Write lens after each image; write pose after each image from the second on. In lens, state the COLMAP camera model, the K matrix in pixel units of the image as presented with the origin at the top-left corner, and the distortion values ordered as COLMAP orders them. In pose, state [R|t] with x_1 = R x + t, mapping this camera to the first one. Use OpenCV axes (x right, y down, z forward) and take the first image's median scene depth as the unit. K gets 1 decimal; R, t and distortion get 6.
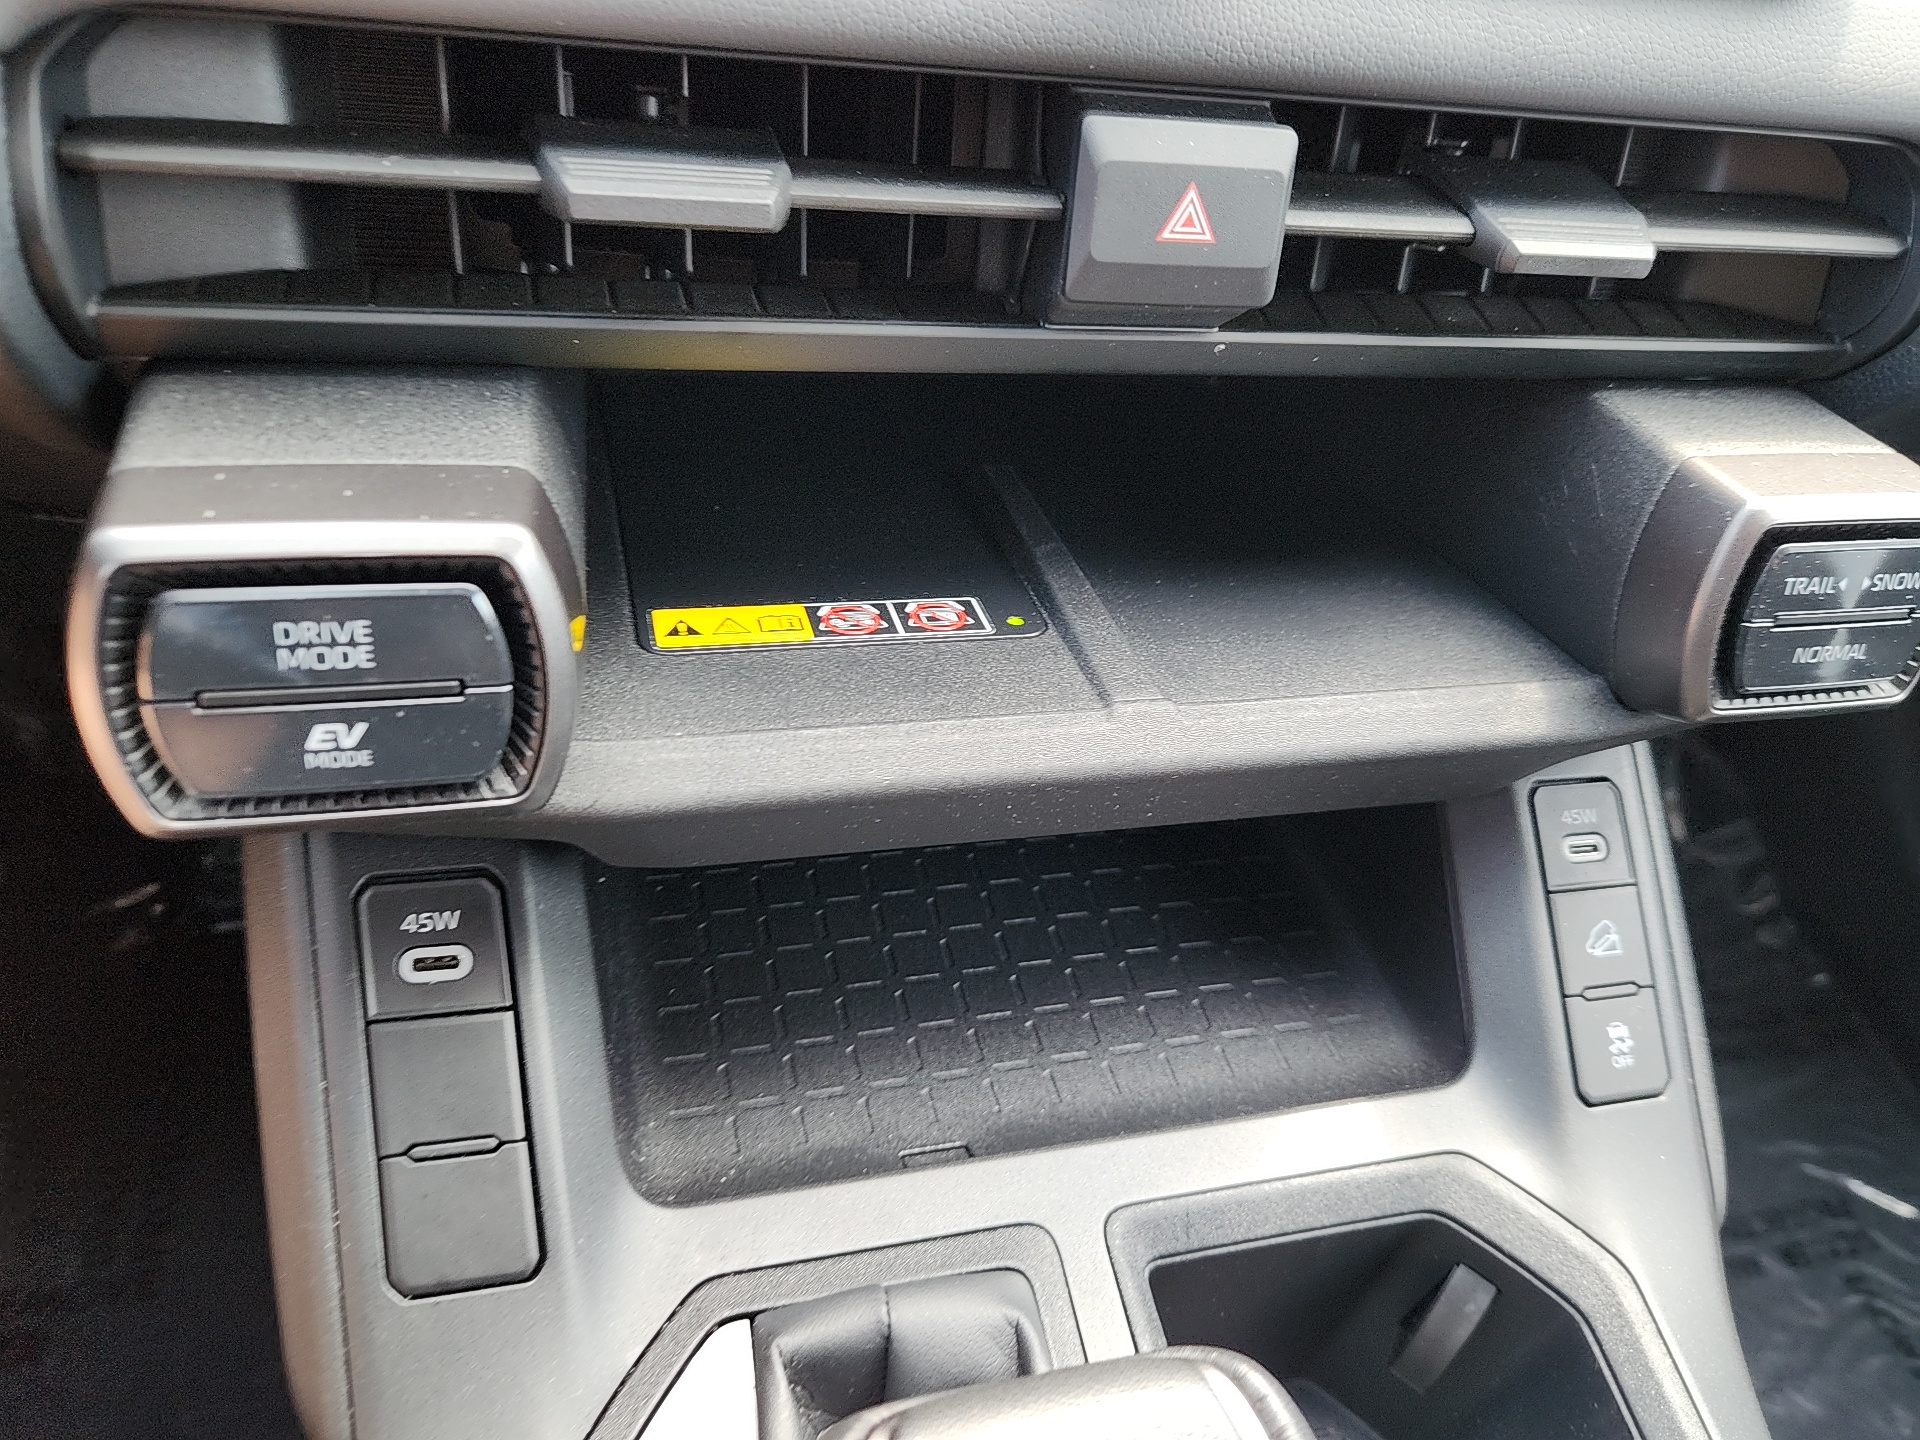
lens RADIAL K [[1397.1, 0, 969.4], [0, 1397.1, 686.2], [0, 0, 1]] dist [0.058901, -0.057144]
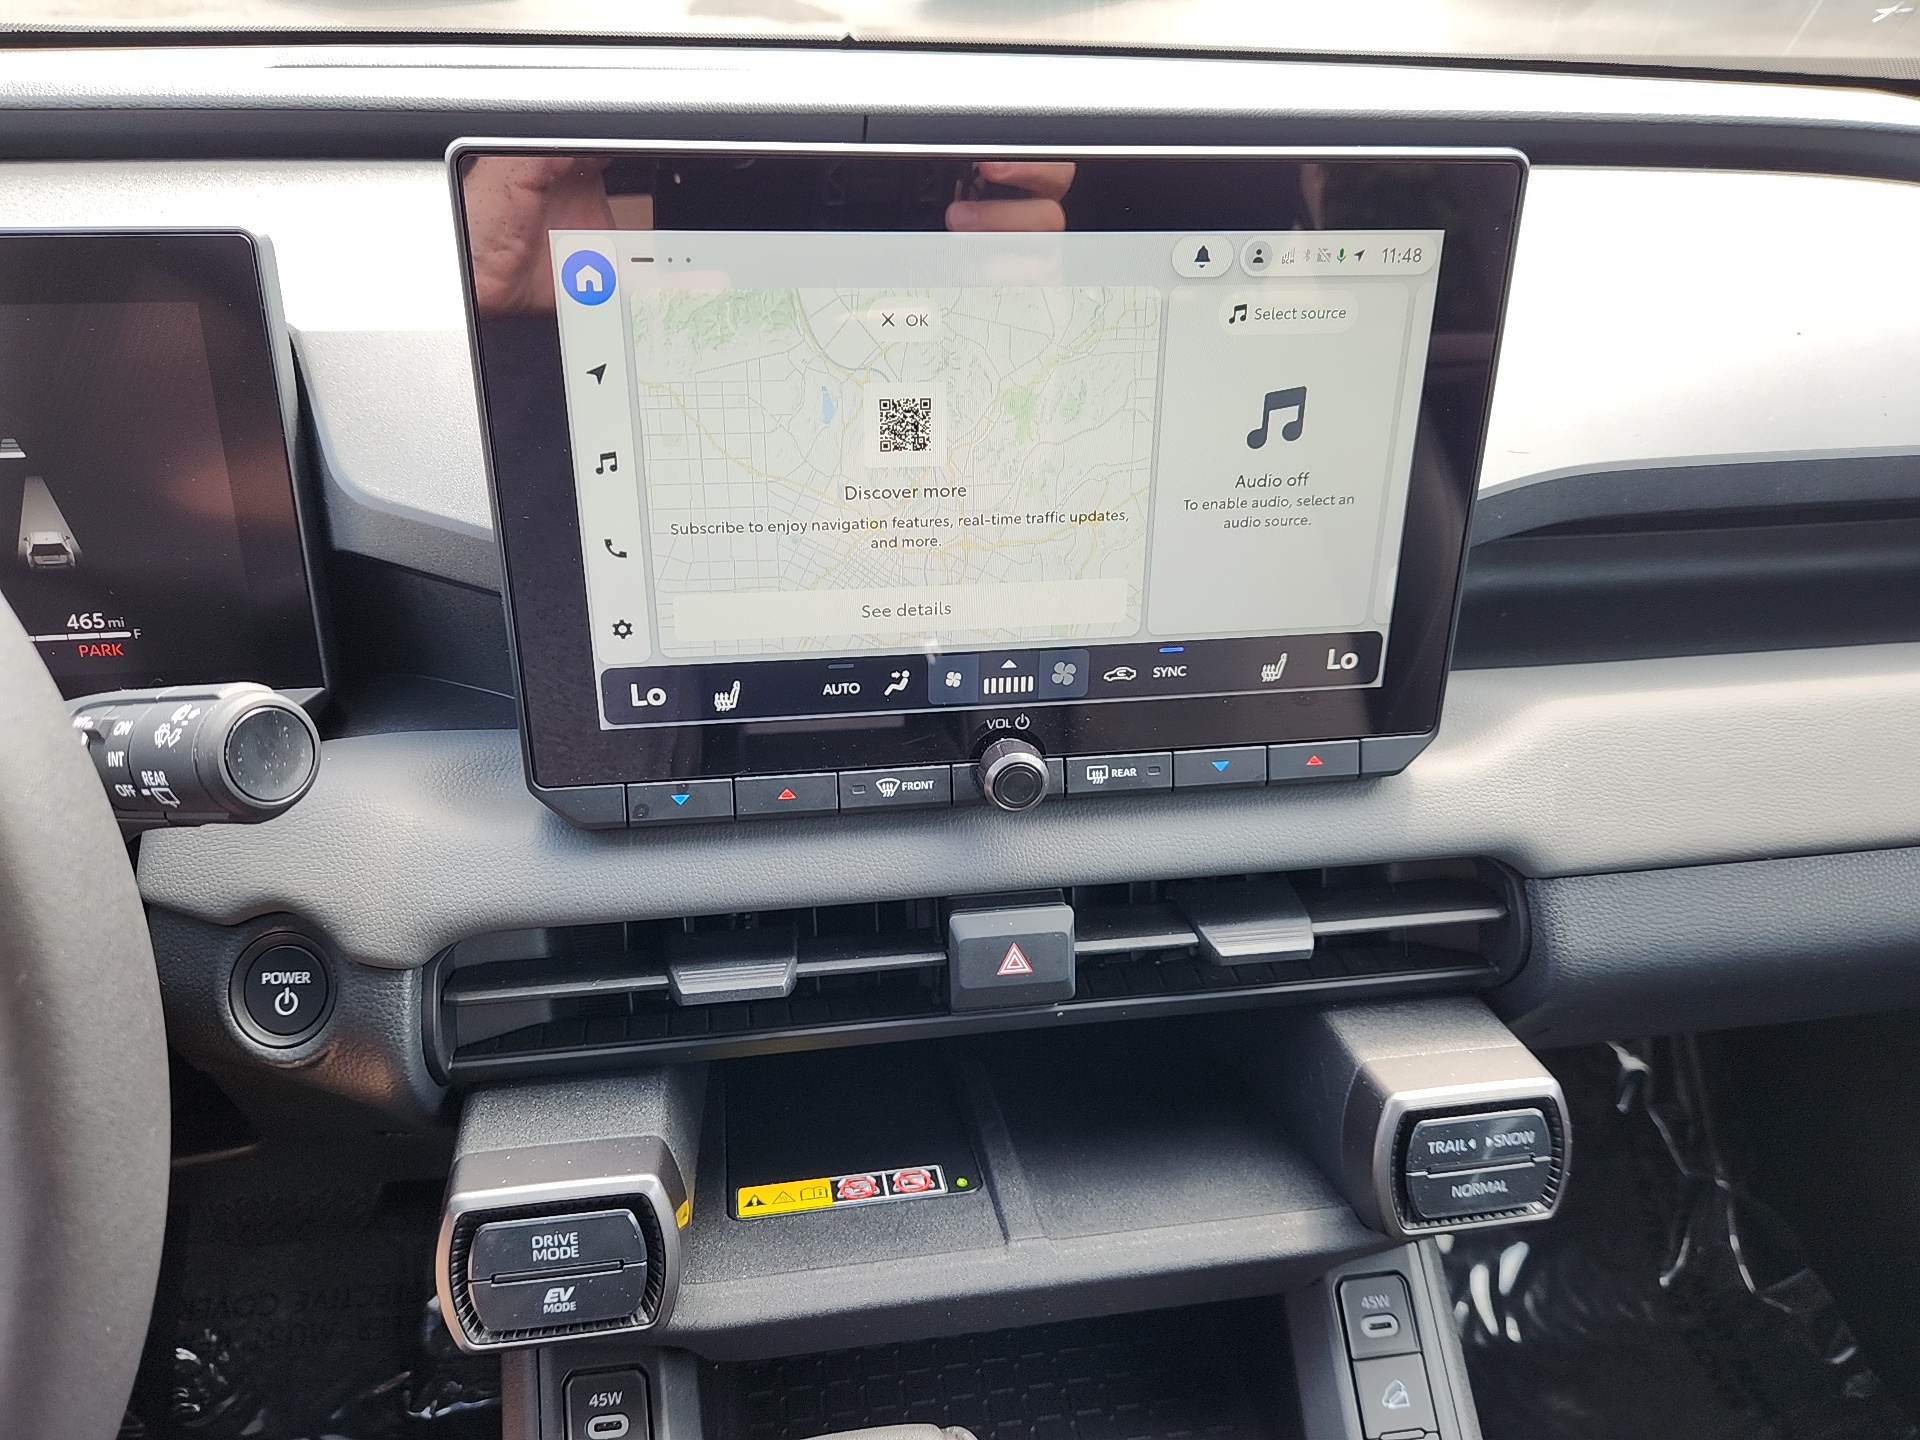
lens RADIAL K [[1397.1, 0, 949.8], [0, 1397.1, 722.0], [0, 0, 1]] dist [0.058901, -0.057144]
pose [[0.987508, -0.085152, -0.132577, 0.316772], [0.045857, 0.960289, -0.275212, -0.126636], [0.150747, 0.265694, 0.952198, -0.762195]]
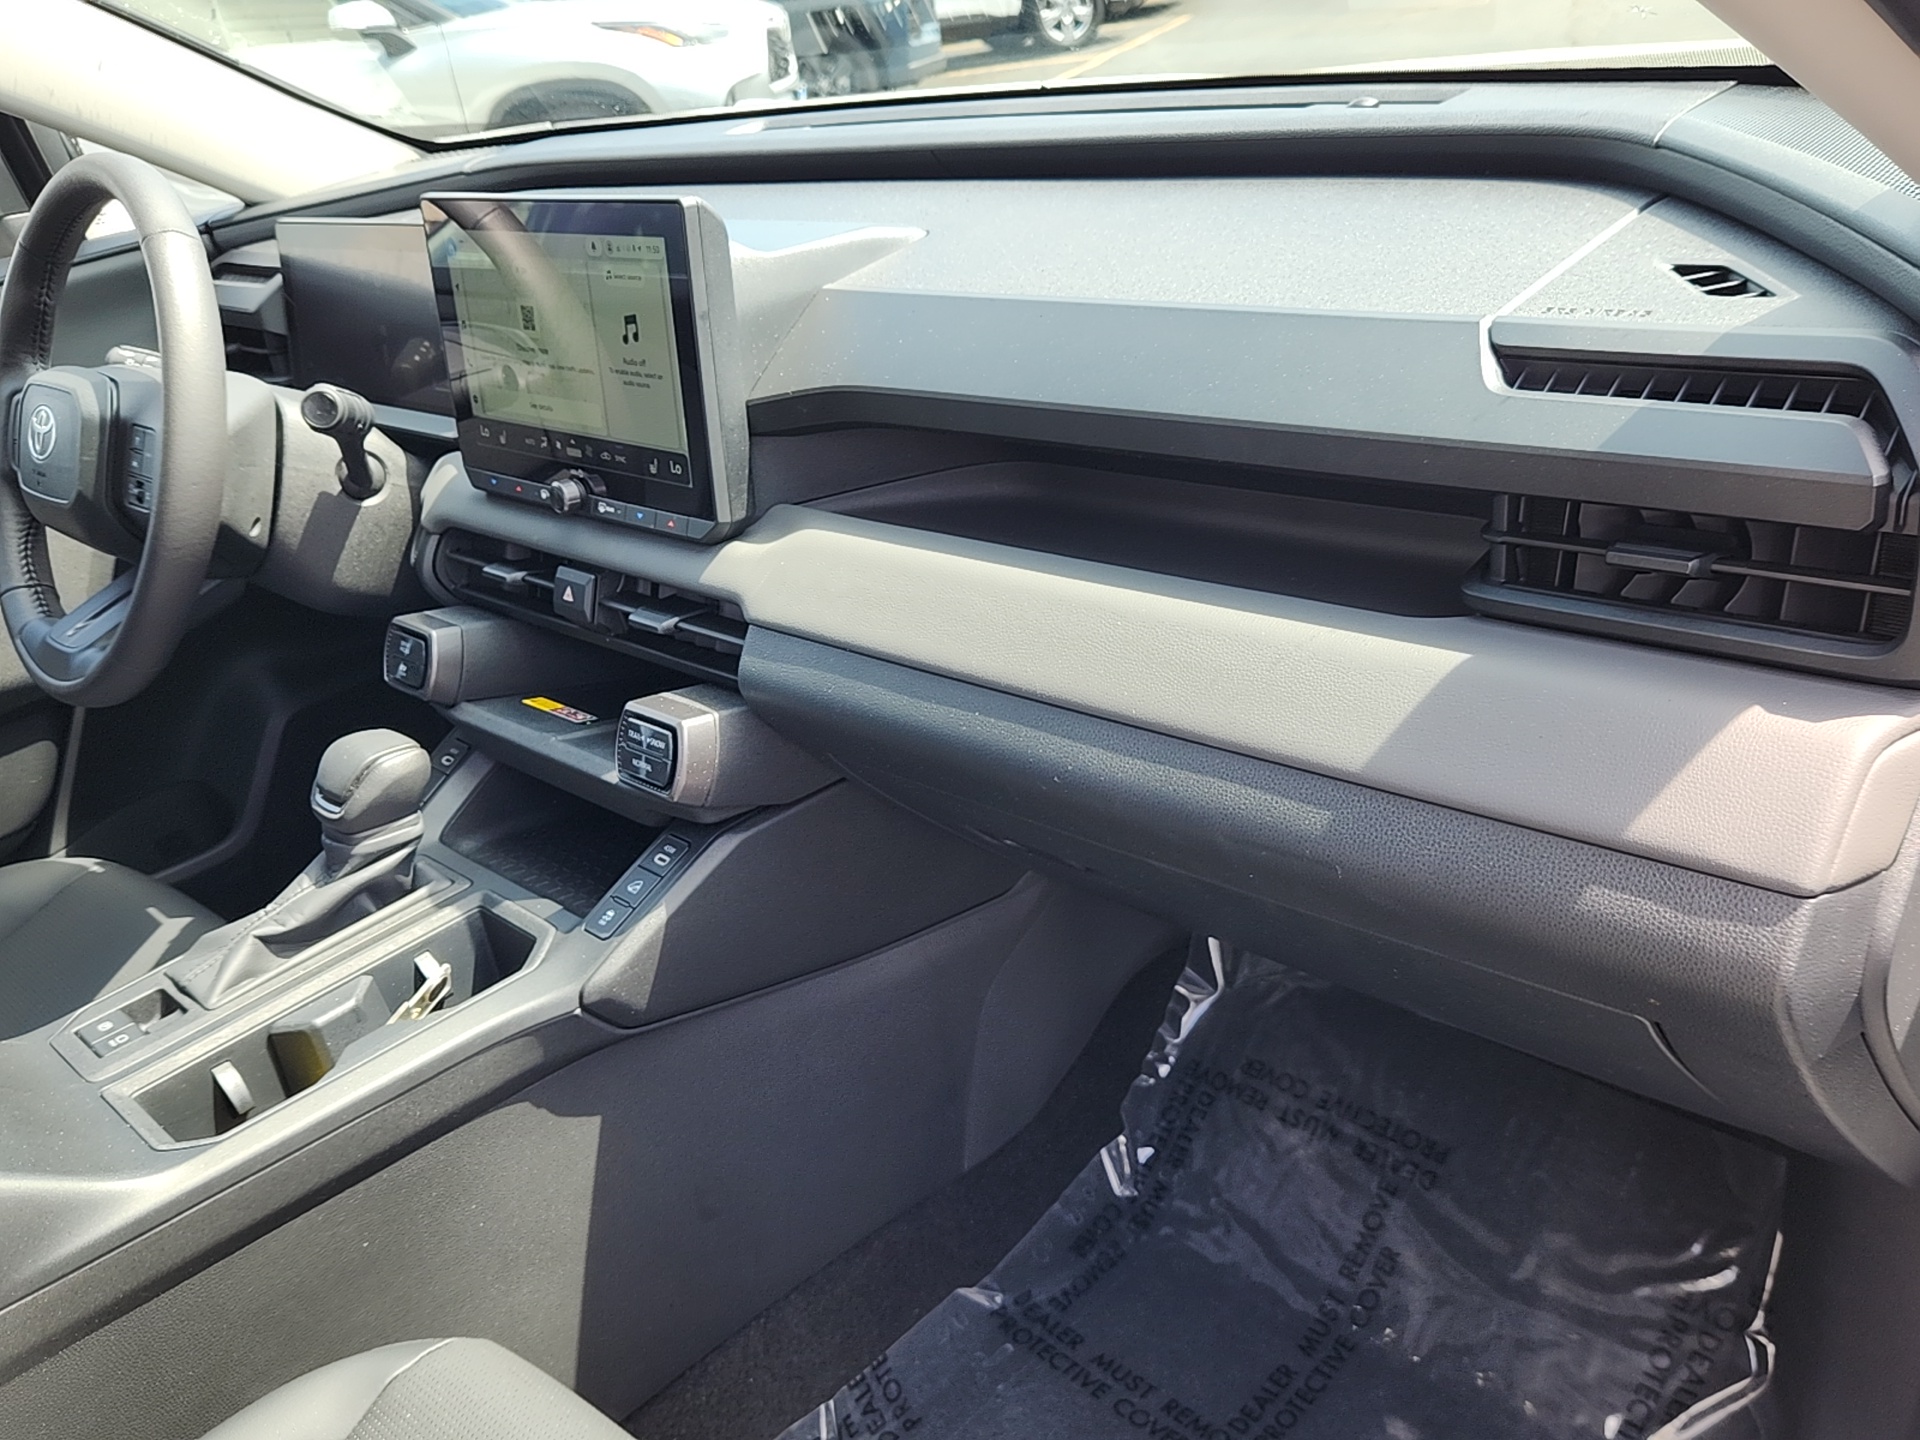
lens RADIAL K [[1657.4, 0, 1015.3], [0, 1657.4, 751.8], [0, 0, 1]] dist [0.045721, -0.053835]
pose [[0.488503, 0.155561, -0.858584, 4.178979], [-0.437997, 0.894748, -0.087091, -0.092186], [0.754668, 0.418601, 0.505222, -0.122260]]
